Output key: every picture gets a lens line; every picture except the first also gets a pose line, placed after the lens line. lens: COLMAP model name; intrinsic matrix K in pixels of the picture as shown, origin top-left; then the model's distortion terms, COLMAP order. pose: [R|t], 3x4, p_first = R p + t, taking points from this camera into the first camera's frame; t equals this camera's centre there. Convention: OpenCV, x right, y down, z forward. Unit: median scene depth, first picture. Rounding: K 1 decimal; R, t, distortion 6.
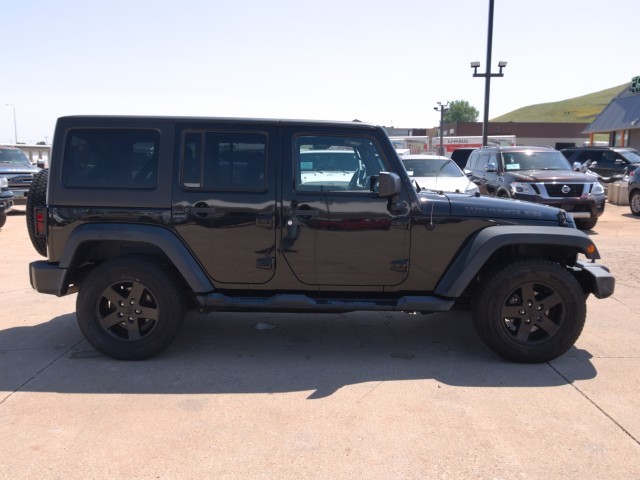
lens RADIAL K [[563.4, 0, 320.0], [0, 563.4, 240.0], [0, 0, 1]] dist [-0.005024, -0.004941]
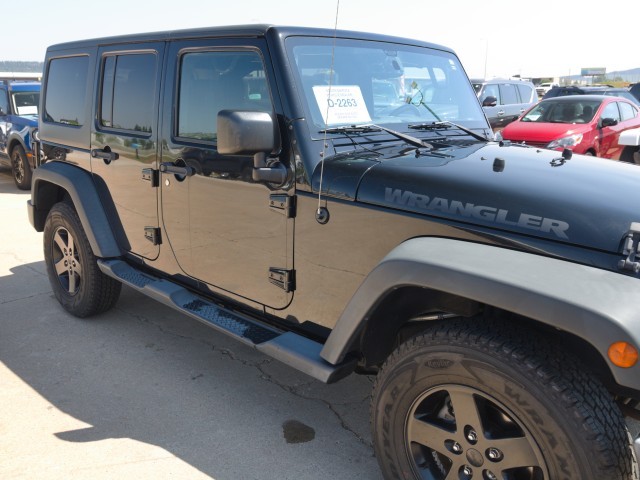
lens RADIAL K [[563.4, 0, 320.0], [0, 563.4, 240.0], [0, 0, 1]] dist [-0.005024, -0.004941]
pose [[0.696823, 0.171357, -0.696473, 0.572079], [-0.090104, 0.984263, 0.152014, -0.084205], [0.711561, -0.043172, 0.701297, 0.643676]]
